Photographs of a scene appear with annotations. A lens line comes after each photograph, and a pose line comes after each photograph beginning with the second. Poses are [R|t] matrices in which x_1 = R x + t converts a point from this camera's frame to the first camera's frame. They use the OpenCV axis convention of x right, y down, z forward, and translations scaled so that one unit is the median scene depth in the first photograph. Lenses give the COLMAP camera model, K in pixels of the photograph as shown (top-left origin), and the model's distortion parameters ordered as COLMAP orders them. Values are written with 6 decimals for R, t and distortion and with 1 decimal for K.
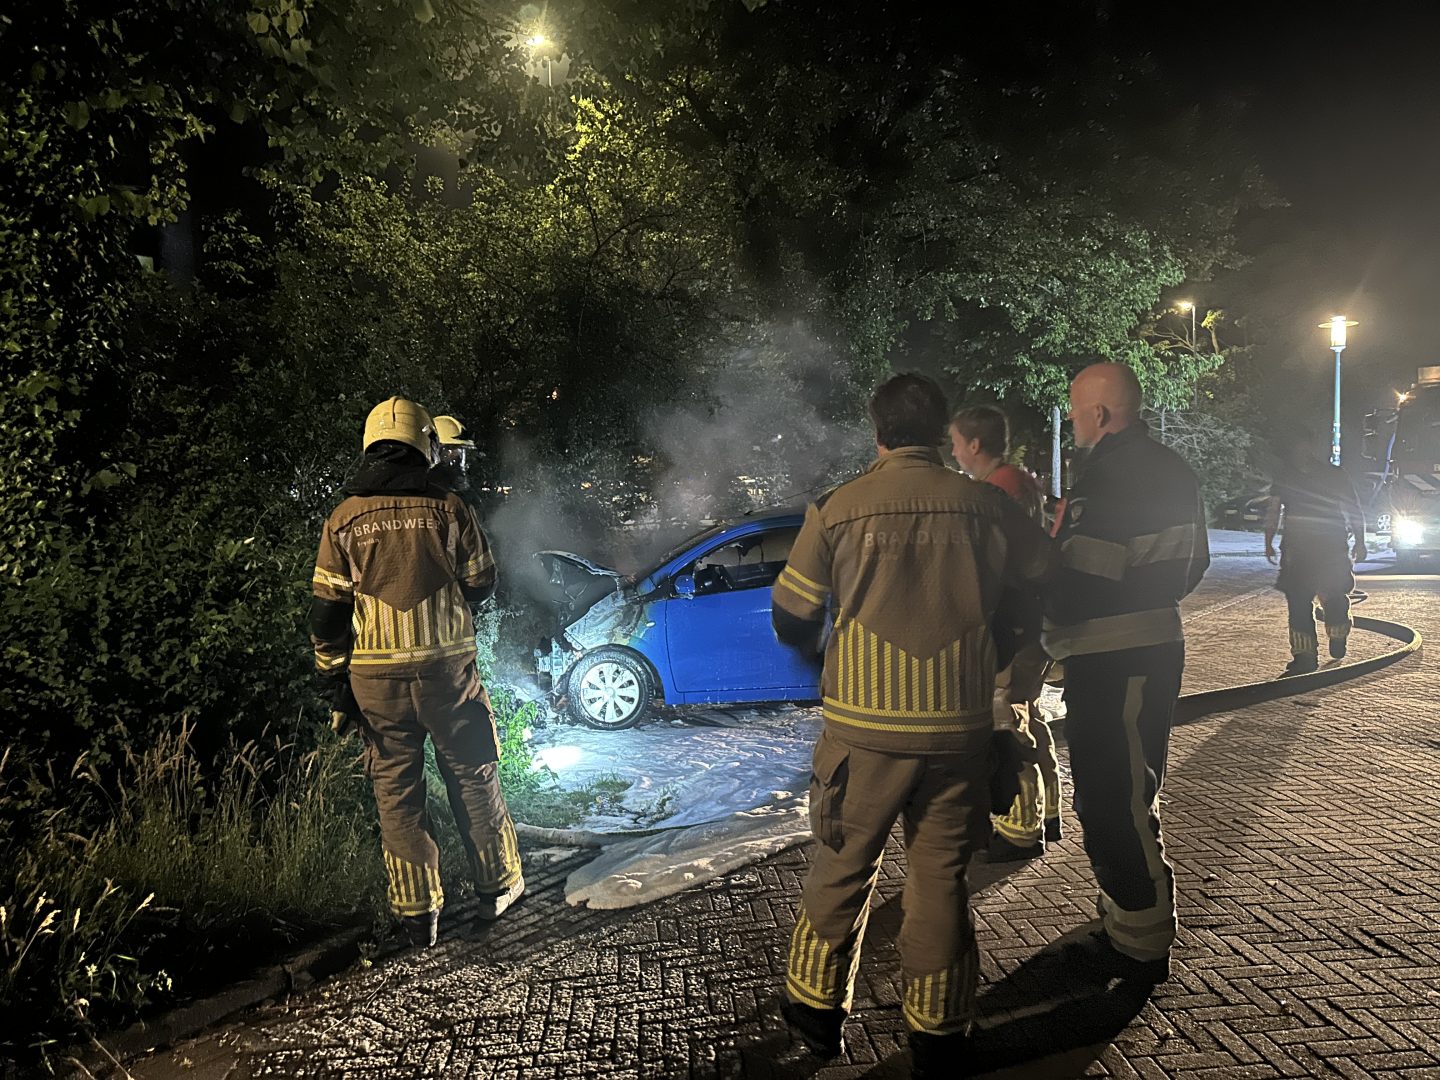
lens RADIAL K [[1042.1, 0, 720.0], [0, 1042.1, 540.0], [0, 0, 1]] dist [0.000237, -0.001587]
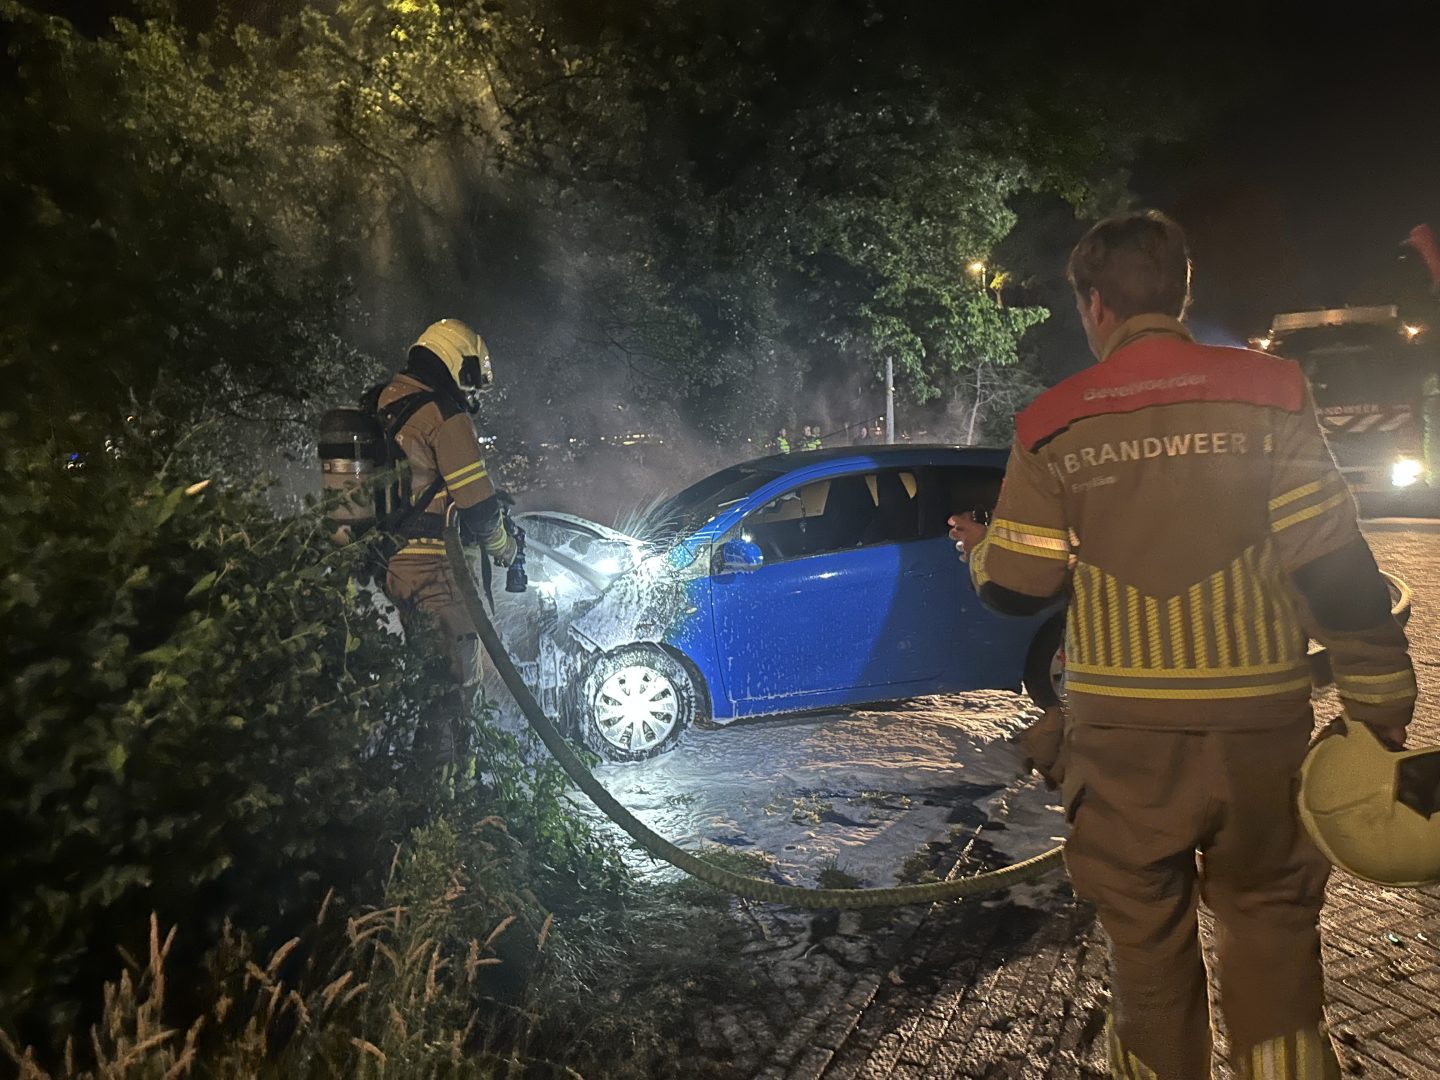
lens RADIAL K [[1042.1, 0, 720.0], [0, 1042.1, 540.0], [0, 0, 1]] dist [0.000237, -0.001587]
pose [[0.974952, -0.039131, 0.218944, -0.199851], [0.032854, 0.998940, 0.032237, 0.010470], [-0.219974, -0.024236, 0.975205, 0.296568]]
